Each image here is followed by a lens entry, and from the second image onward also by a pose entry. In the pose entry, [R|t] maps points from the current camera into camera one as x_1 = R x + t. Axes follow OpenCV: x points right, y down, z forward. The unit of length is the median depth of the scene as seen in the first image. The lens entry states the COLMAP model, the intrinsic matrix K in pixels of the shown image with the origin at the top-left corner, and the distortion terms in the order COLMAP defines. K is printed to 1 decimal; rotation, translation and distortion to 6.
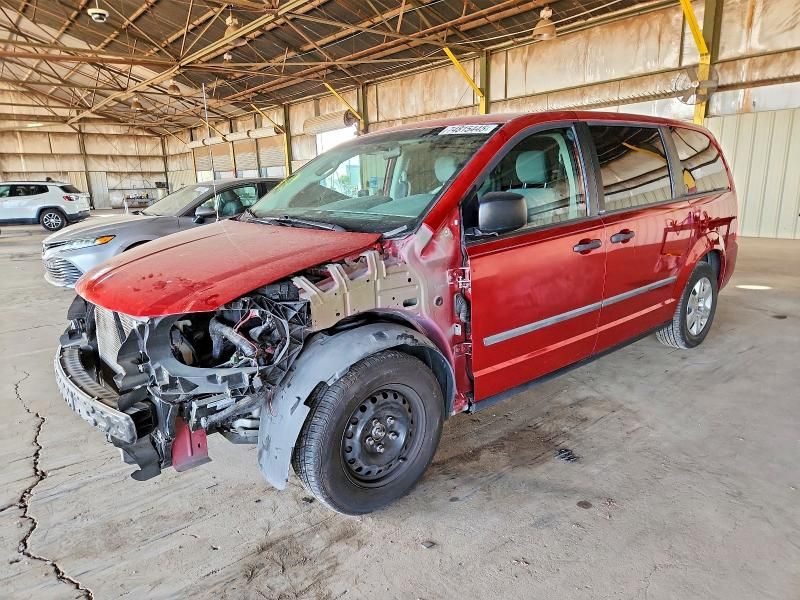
lens RADIAL K [[538.4, 0, 398.2], [0, 538.4, 300.9], [0, 0, 1]] dist [0.002075, 0.002060]
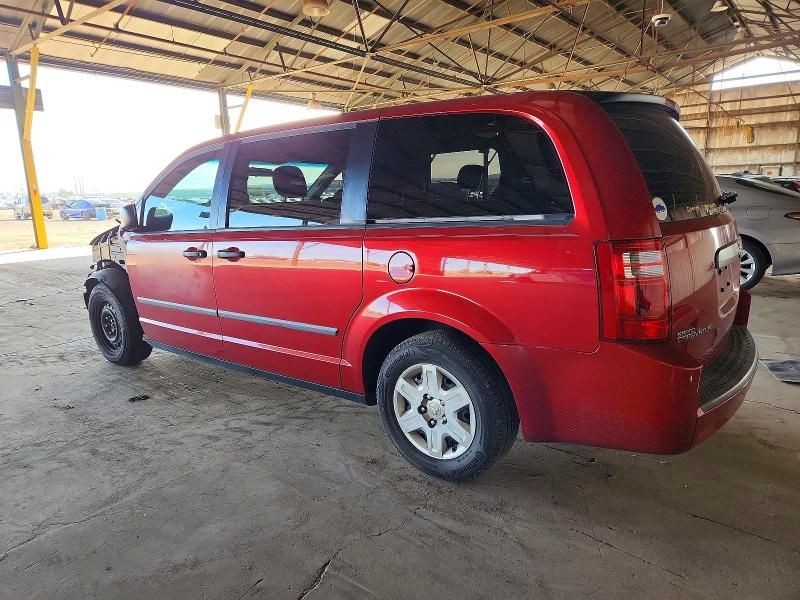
lens RADIAL K [[538.4, 0, 398.2], [0, 538.4, 300.9], [0, 0, 1]] dist [0.002075, 0.002060]
pose [[0.222400, 0.211979, -0.951632, 1.529686], [-0.193520, 0.966254, 0.170009, -0.279168], [0.955556, 0.146350, 0.255917, 1.112401]]
